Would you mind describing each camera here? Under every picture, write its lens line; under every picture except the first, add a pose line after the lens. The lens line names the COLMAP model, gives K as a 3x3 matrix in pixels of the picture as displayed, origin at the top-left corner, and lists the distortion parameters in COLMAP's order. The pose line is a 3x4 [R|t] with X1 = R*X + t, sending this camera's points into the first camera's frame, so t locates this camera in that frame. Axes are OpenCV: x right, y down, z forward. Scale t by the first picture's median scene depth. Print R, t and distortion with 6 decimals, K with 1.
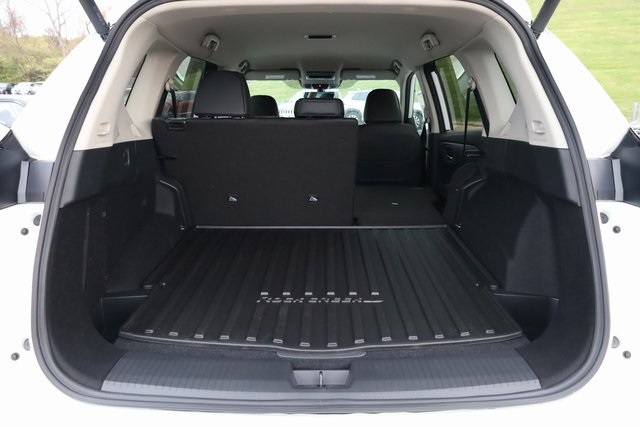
lens RADIAL K [[448.4, 0, 319.0], [0, 448.4, 214.7], [0, 0, 1]] dist [0.018257, -0.005776]
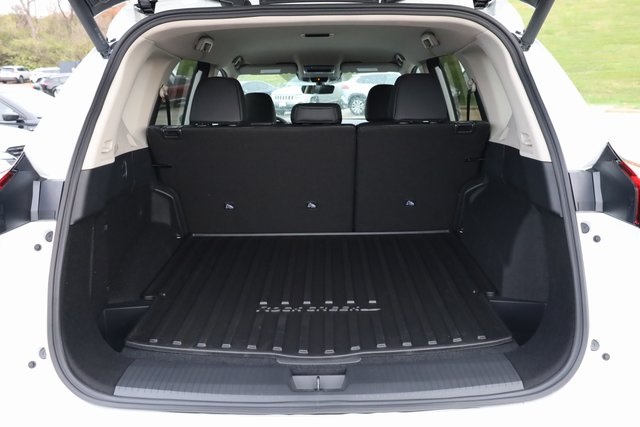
lens RADIAL K [[510.4, 0, 318.9], [0, 510.4, 212.2], [0, 0, 1]] dist [-0.004368, 0.017686]
pose [[0.999901, -0.012575, -0.006260, 0.014286], [0.012599, 0.999914, 0.003745, -0.034133], [0.006212, -0.003823, 0.999973, -0.160305]]
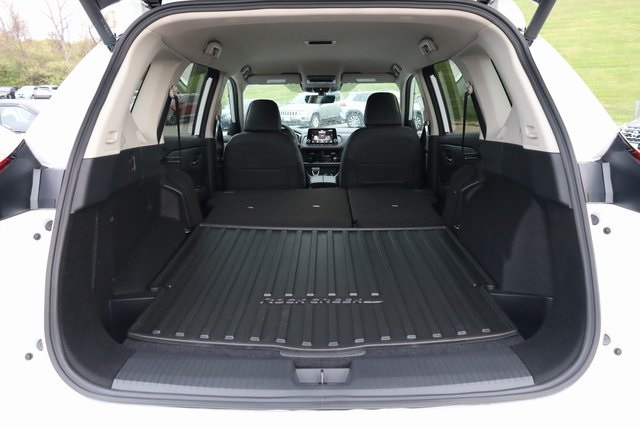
lens RADIAL K [[448.4, 0, 318.8], [0, 448.4, 213.8], [0, 0, 1]] dist [0.018257, -0.005776]
pose [[0.999955, -0.007349, -0.006082, 0.004267], [0.007329, 0.999968, -0.003310, -0.006218], [0.006106, 0.003265, 0.999976, -0.031275]]
